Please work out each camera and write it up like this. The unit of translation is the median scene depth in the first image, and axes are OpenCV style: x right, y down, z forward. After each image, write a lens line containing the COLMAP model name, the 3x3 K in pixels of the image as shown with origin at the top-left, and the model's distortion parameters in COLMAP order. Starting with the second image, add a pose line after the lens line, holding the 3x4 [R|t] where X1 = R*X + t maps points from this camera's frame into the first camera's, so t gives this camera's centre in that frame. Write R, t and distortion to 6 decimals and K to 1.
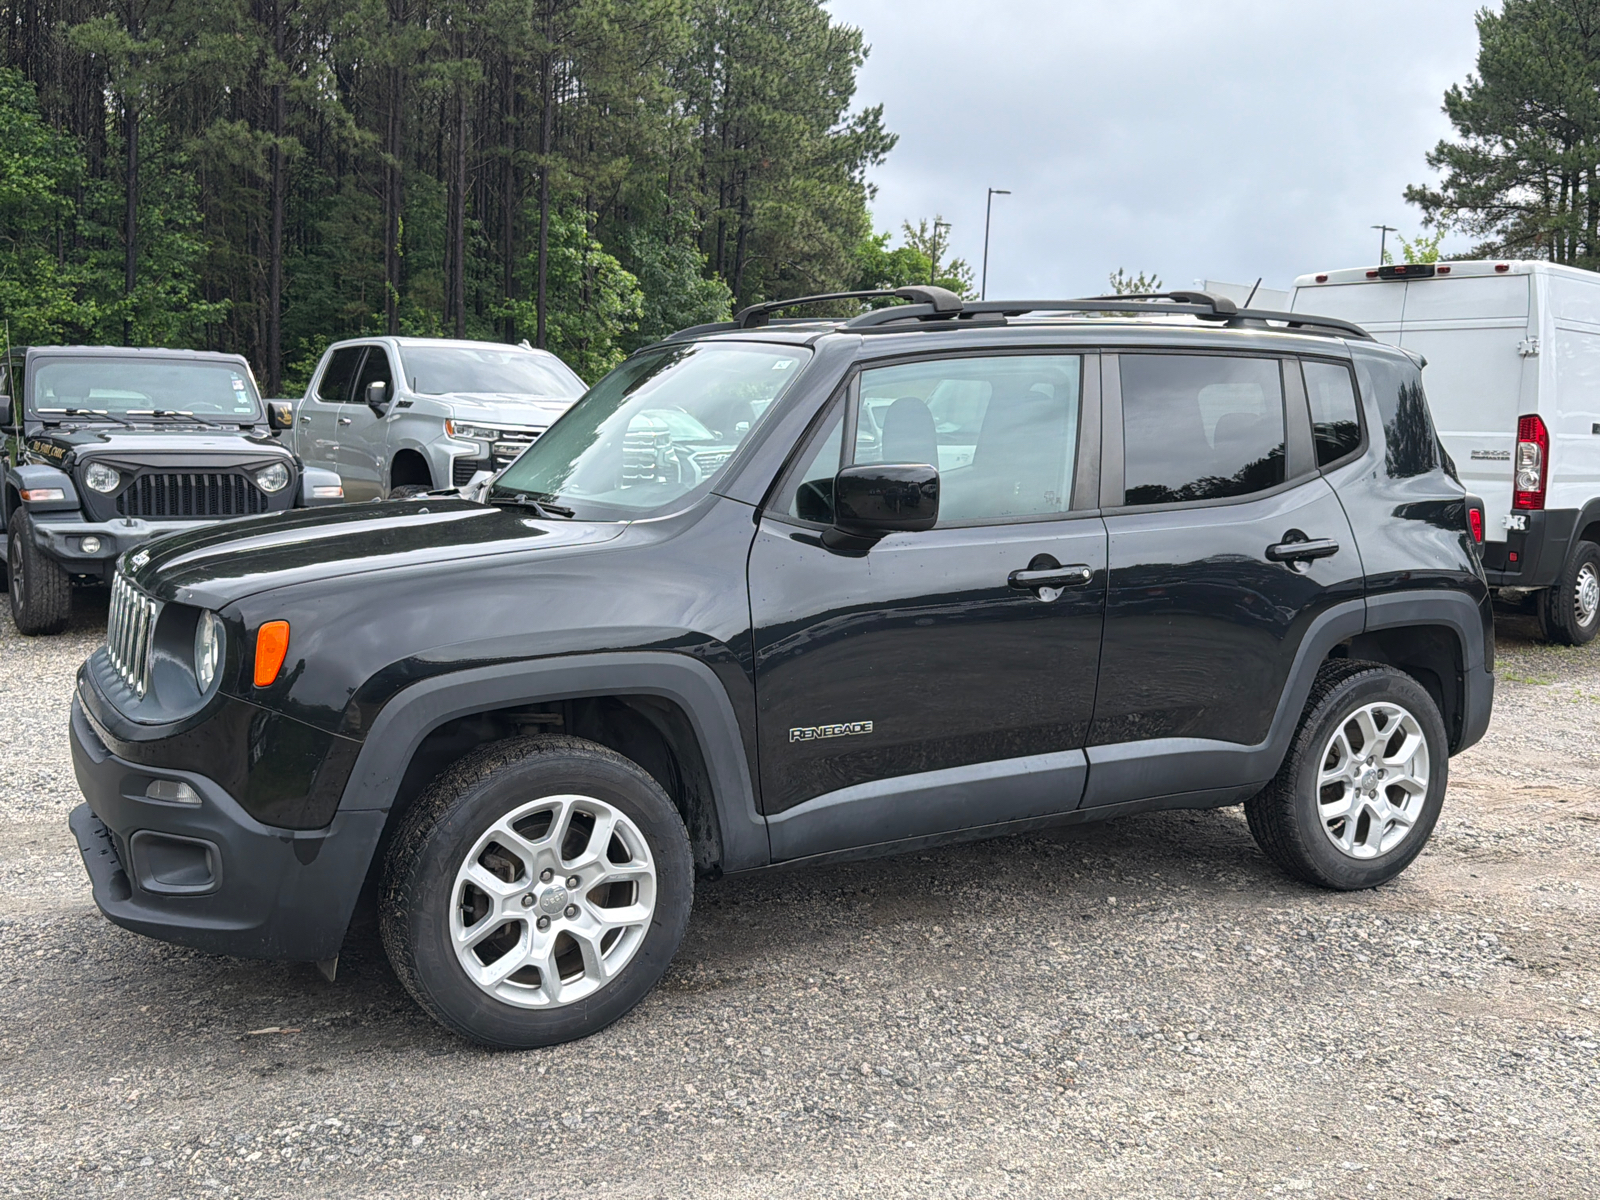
lens RADIAL K [[1542.4, 0, 811.4], [0, 1542.4, 584.3], [0, 0, 1]] dist [0.078007, 0.000000]
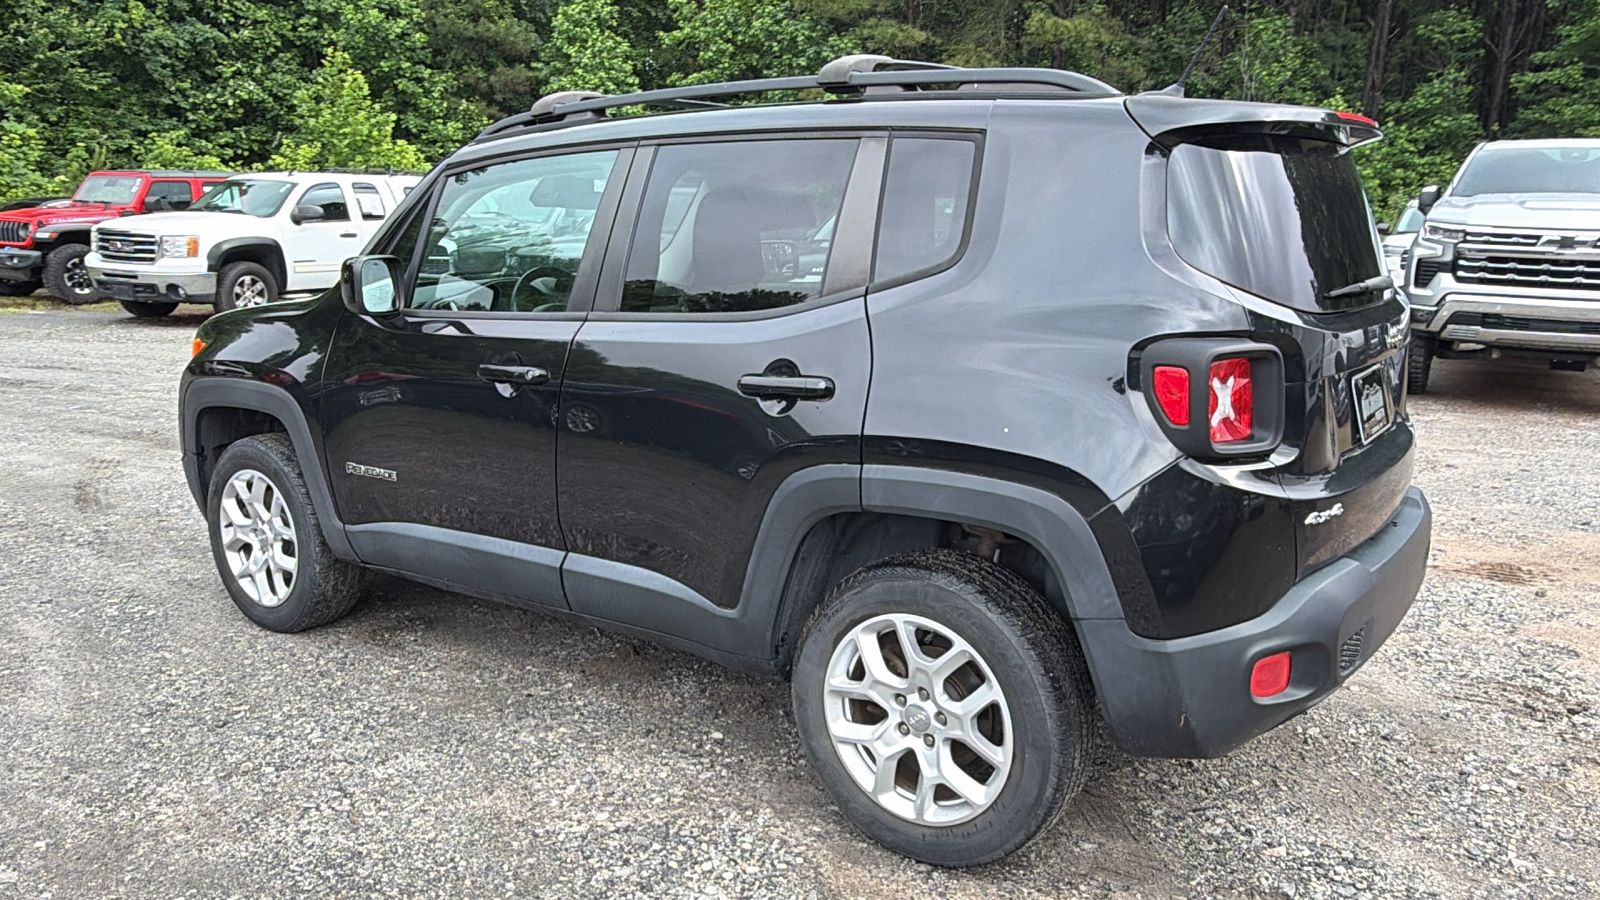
lens RADIAL K [[1214.4, 0, 794.7], [0, 1214.4, 453.5], [0, 0, 1]] dist [-0.000955, -0.002654]
pose [[0.415990, 0.164472, -0.894372, 0.860257], [-0.091445, 0.986089, 0.138806, -0.073128], [0.904760, 0.024044, 0.425243, 0.738831]]
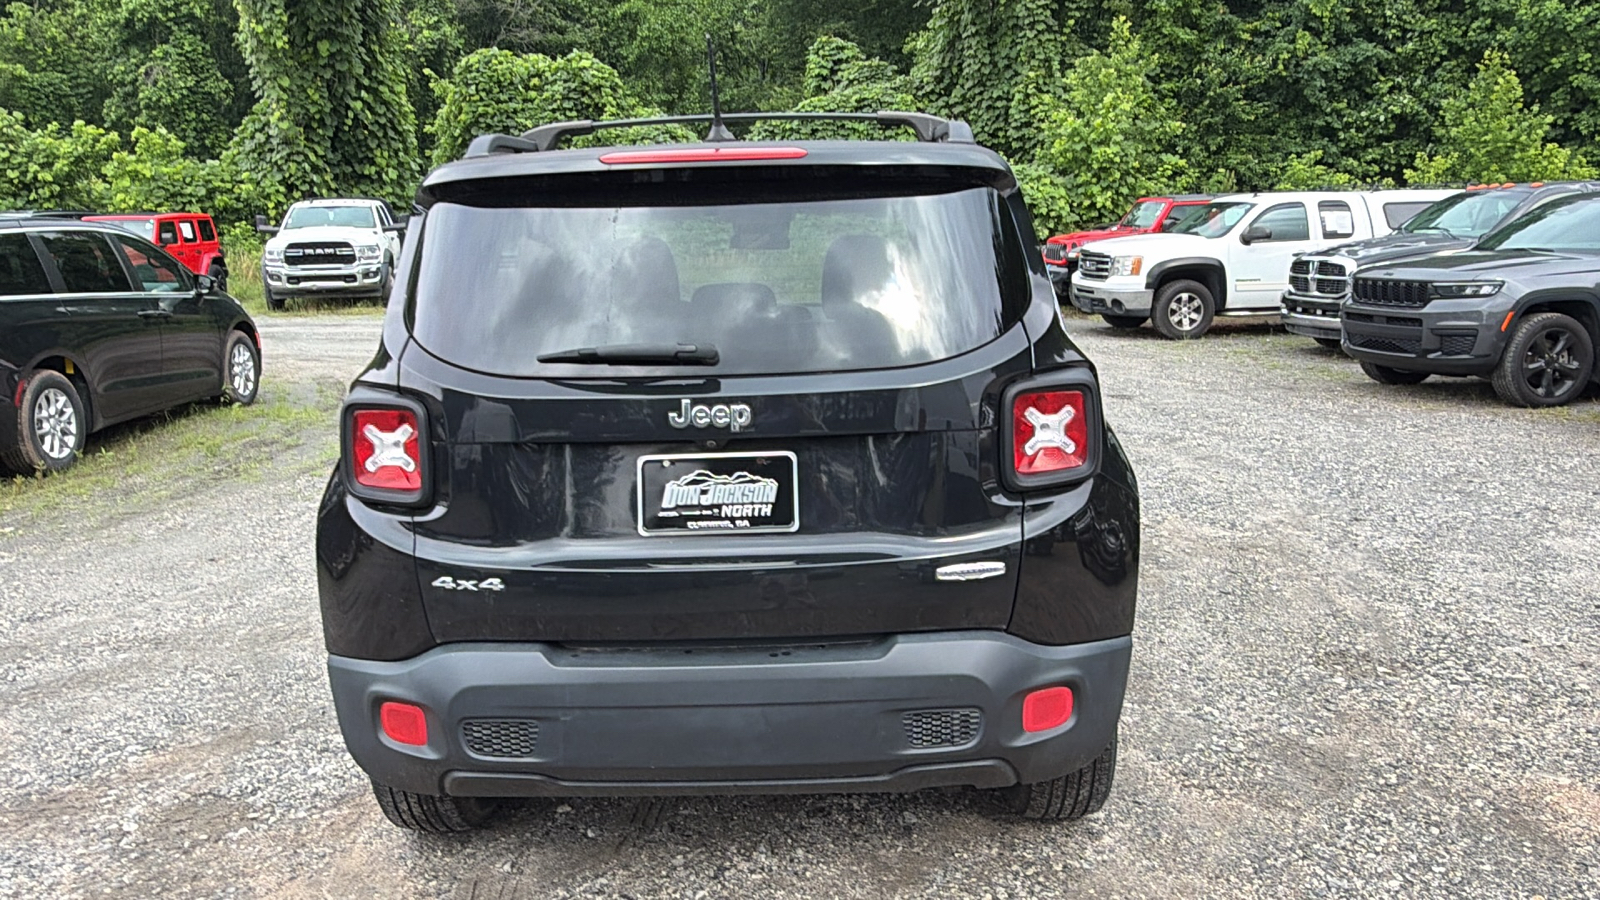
lens RADIAL K [[1214.4, 0, 808.2], [0, 1214.4, 454.7], [0, 0, 1]] dist [-0.000955, -0.002654]
pose [[-0.490699, 0.150236, -0.858279, 0.858233], [-0.076227, 0.973845, 0.214046, -0.088427], [0.867988, 0.170456, -0.466413, 0.868188]]
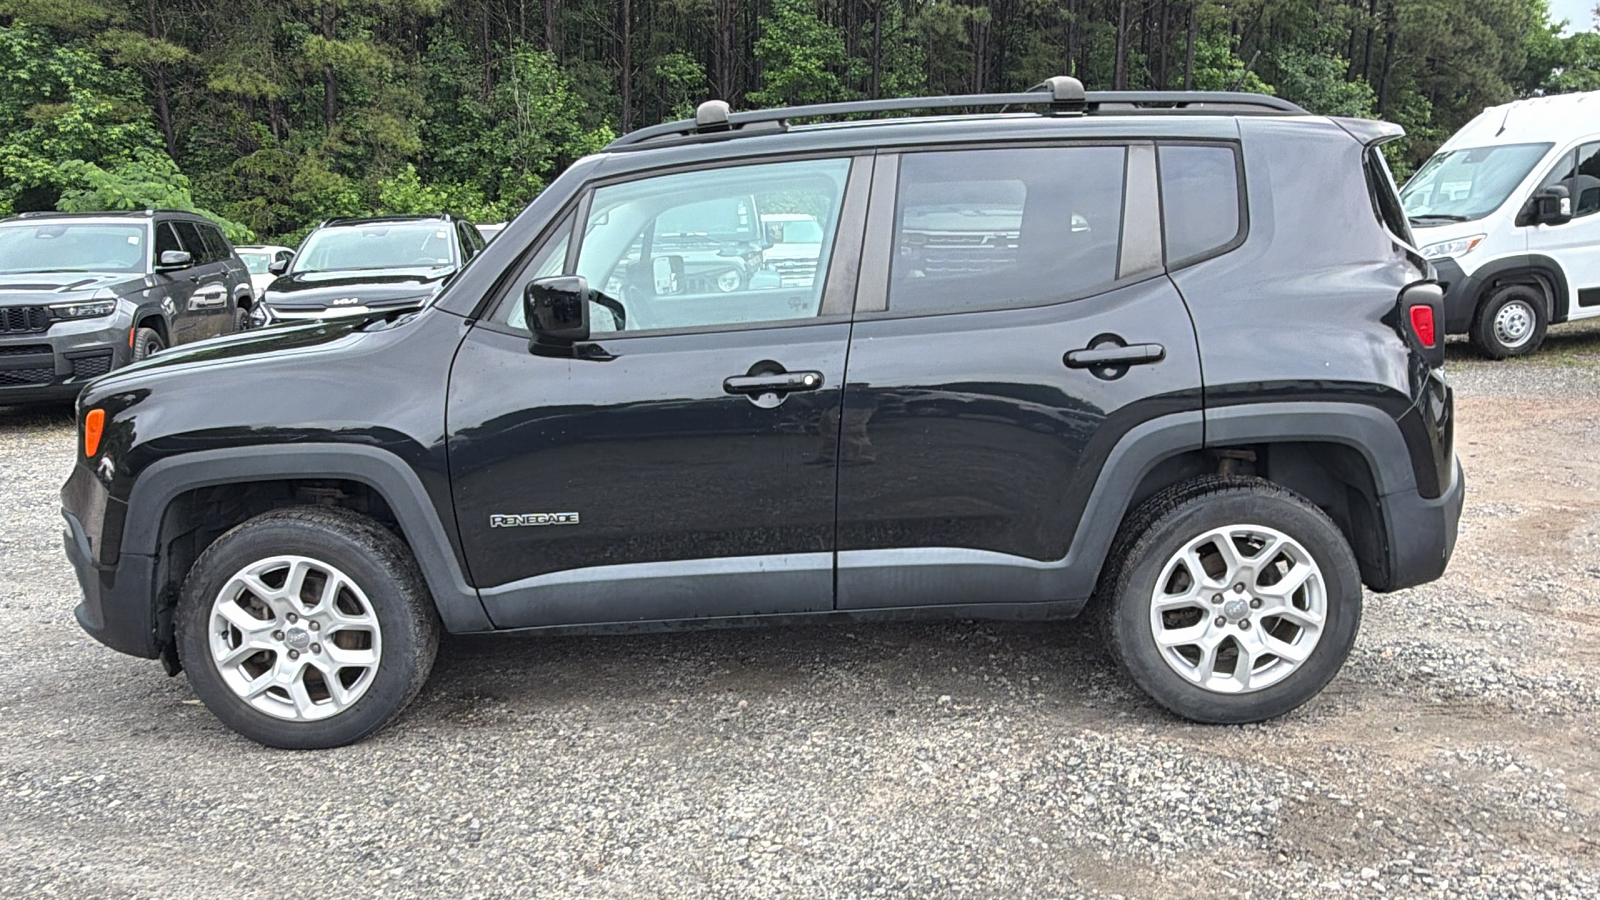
lens RADIAL K [[1214.4, 0, 800.3], [0, 1214.4, 457.6], [0, 0, 1]] dist [-0.000955, -0.002654]
pose [[0.864853, 0.051501, -0.499376, 0.510914], [-0.007880, 0.995994, 0.089069, -0.024348], [0.501963, -0.073096, 0.861795, 0.283671]]
